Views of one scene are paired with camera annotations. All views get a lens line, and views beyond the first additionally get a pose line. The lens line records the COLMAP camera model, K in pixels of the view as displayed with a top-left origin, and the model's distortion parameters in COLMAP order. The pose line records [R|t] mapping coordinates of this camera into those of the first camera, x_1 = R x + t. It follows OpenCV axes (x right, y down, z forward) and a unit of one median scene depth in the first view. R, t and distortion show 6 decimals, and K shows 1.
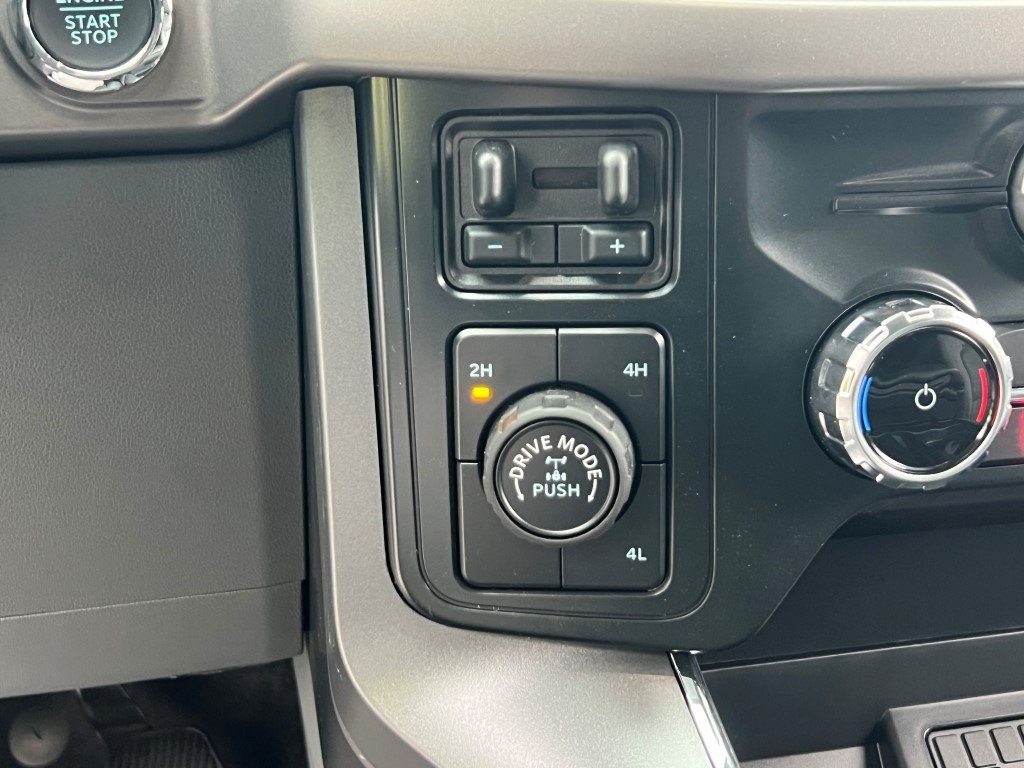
lens RADIAL K [[1385.6, 0, 504.6], [0, 1385.6, 379.5], [0, 0, 1]] dist [0.055010, 0.000000]
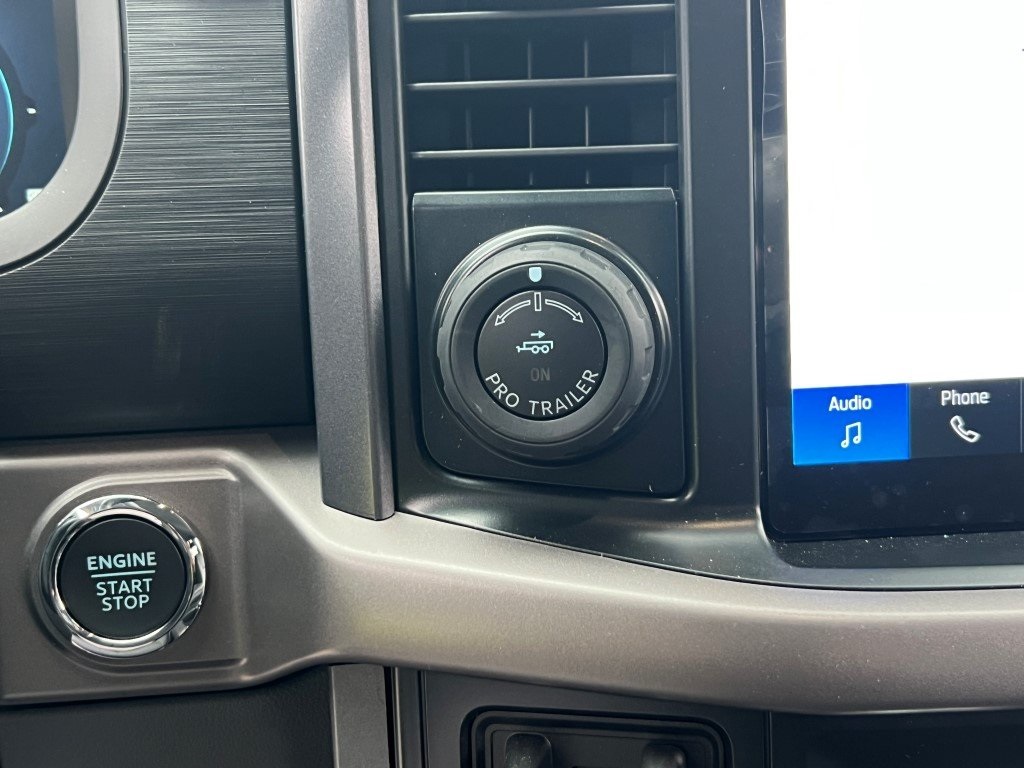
lens RADIAL K [[1385.6, 0, 518.0], [0, 1385.6, 378.5], [0, 0, 1]] dist [0.055010, 0.000000]
pose [[0.991103, 0.006410, -0.132939, 0.104052], [-0.021651, 0.993300, -0.113521, -0.297469], [0.131321, 0.115390, 0.984601, 0.067366]]
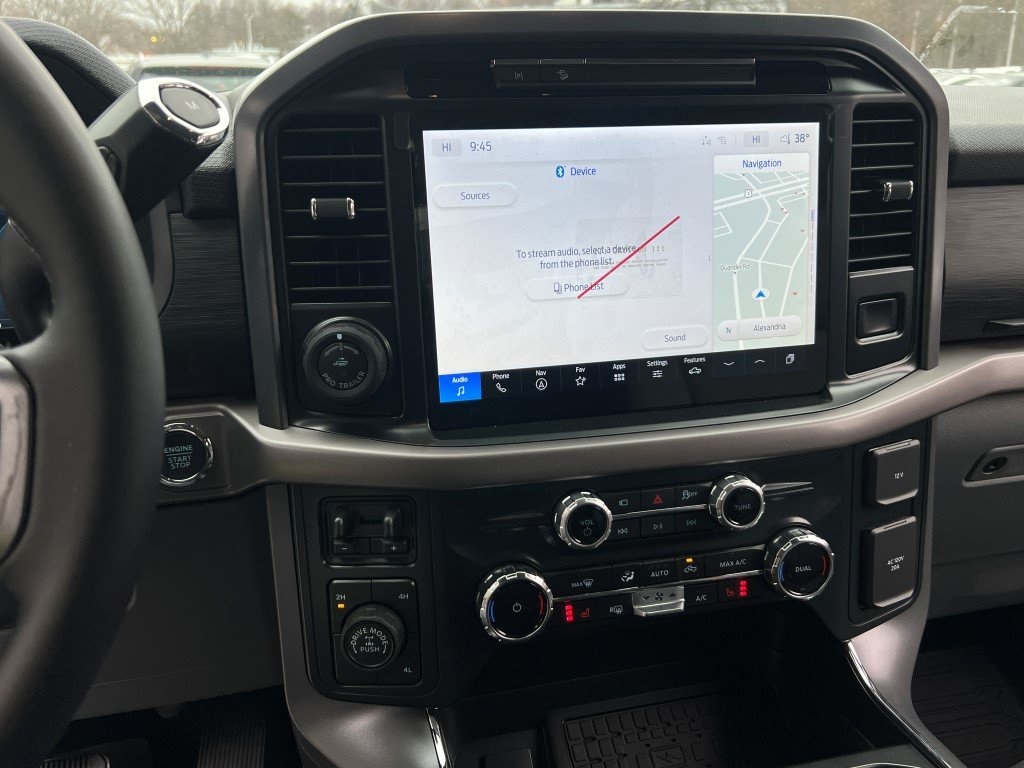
lens RADIAL K [[861.0, 0, 508.3], [0, 861.0, 389.6], [0, 0, 1]] dist [0.037307, -0.026033]
pose [[0.999150, -0.016349, 0.037845, 0.228120], [0.017835, 0.999070, -0.039251, -0.310052], [-0.037168, 0.039893, 0.998512, -0.549415]]
